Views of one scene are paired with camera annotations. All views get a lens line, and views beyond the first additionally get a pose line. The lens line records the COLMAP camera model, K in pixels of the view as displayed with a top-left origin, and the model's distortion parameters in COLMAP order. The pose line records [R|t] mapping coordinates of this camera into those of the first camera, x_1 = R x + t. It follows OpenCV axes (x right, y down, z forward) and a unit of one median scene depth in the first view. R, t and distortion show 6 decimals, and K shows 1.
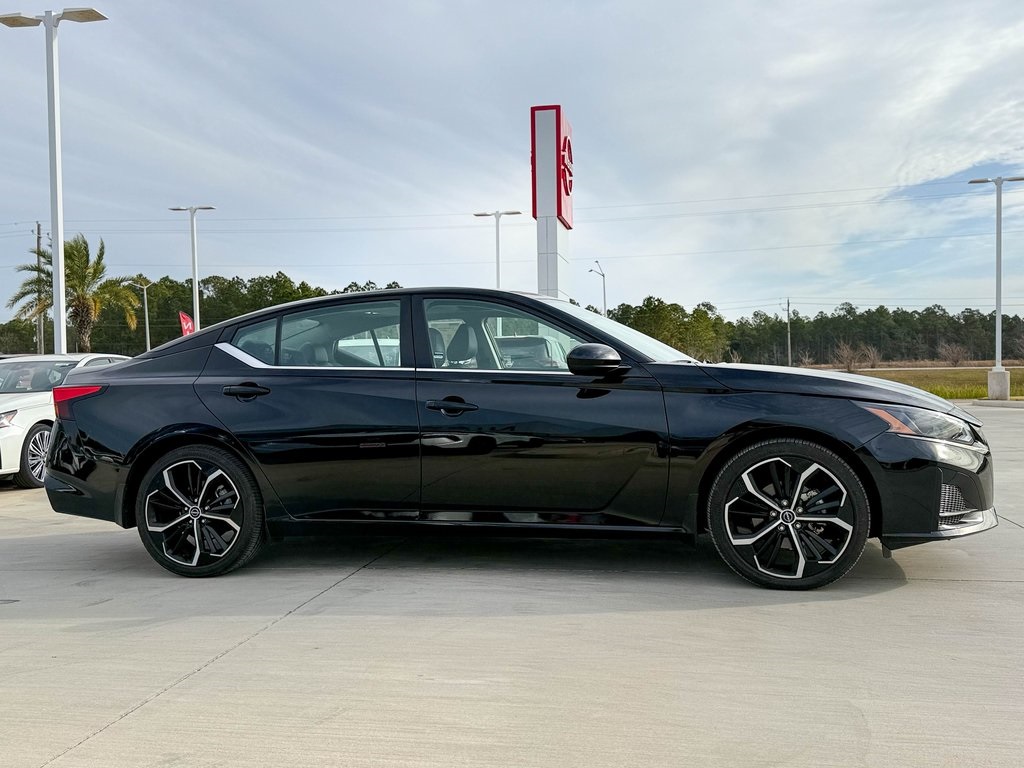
lens RADIAL K [[946.7, 0, 514.7], [0, 946.7, 382.4], [0, 0, 1]] dist [0.067744, -0.052146]
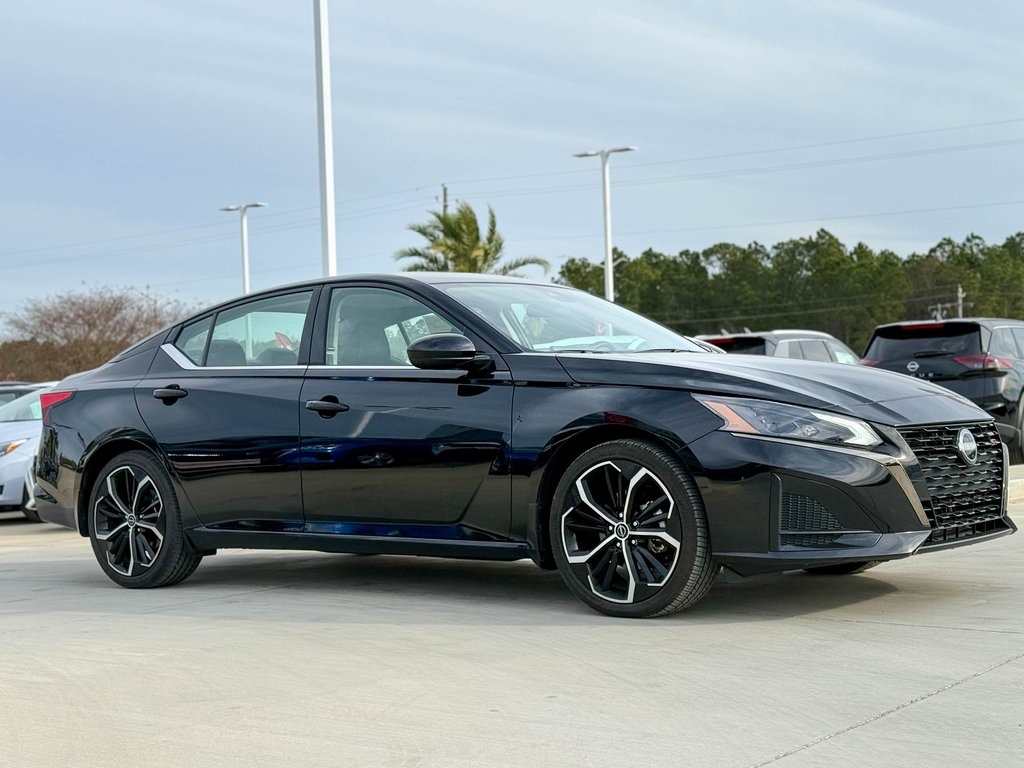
lens RADIAL K [[1568.0, 0, 515.1], [0, 1568.0, 386.4], [0, 0, 1]] dist [0.208792, 0.000000]
pose [[0.894455, -0.014497, -0.446923, 0.729407], [0.008030, 0.999834, -0.016361, 0.030181], [0.447086, 0.011046, 0.894423, -0.262445]]
